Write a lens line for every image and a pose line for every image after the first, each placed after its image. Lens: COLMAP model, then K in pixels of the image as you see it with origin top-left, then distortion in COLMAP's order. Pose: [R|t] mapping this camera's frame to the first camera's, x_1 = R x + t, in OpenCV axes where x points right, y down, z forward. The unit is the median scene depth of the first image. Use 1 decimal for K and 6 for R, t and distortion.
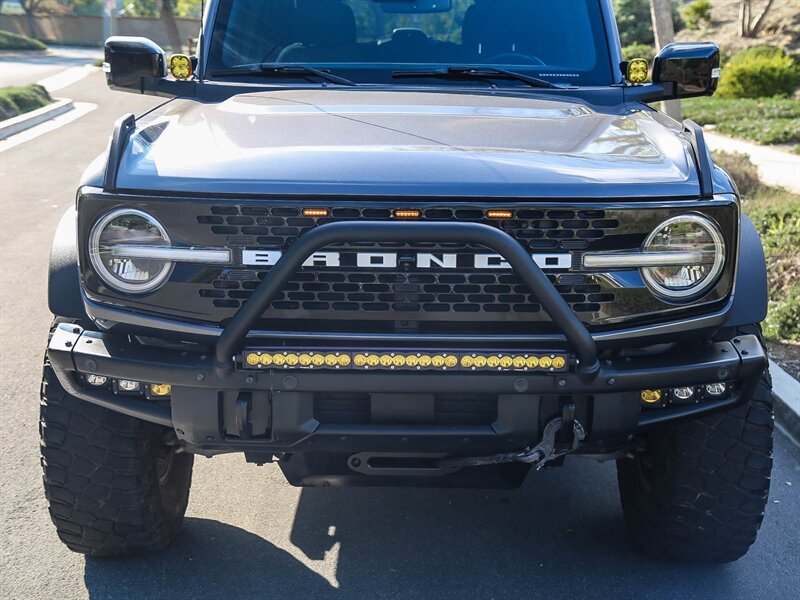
lens RADIAL K [[1212.7, 0, 400.0], [0, 1212.7, 300.0], [0, 0, 1]] dist [0.038975, 0.098489]
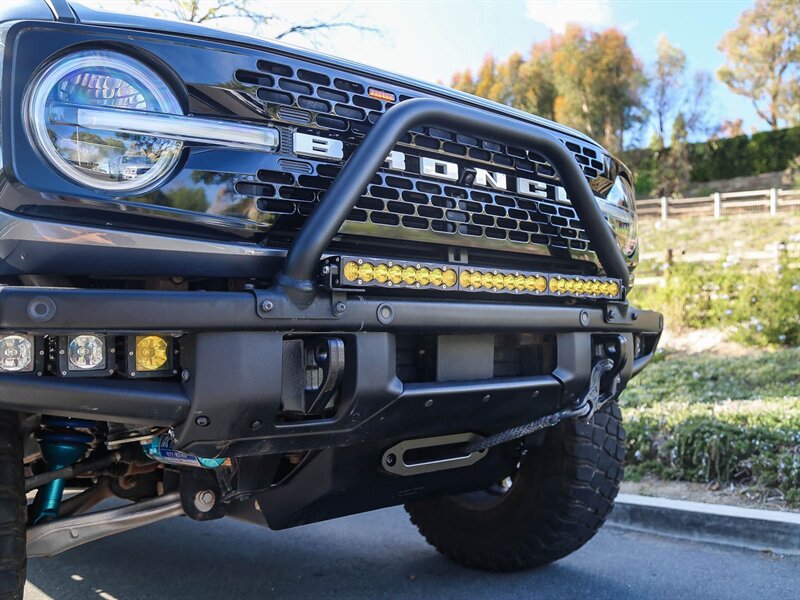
lens RADIAL K [[761.6, 0, 402.9], [0, 761.6, 308.6], [0, 0, 1]] dist [-0.042626, 0.005902]
pose [[0.735454, 0.019714, 0.677287, -0.374578], [0.191322, 0.952859, -0.235488, 0.168270], [-0.650002, 0.302771, 0.697013, 0.690218]]
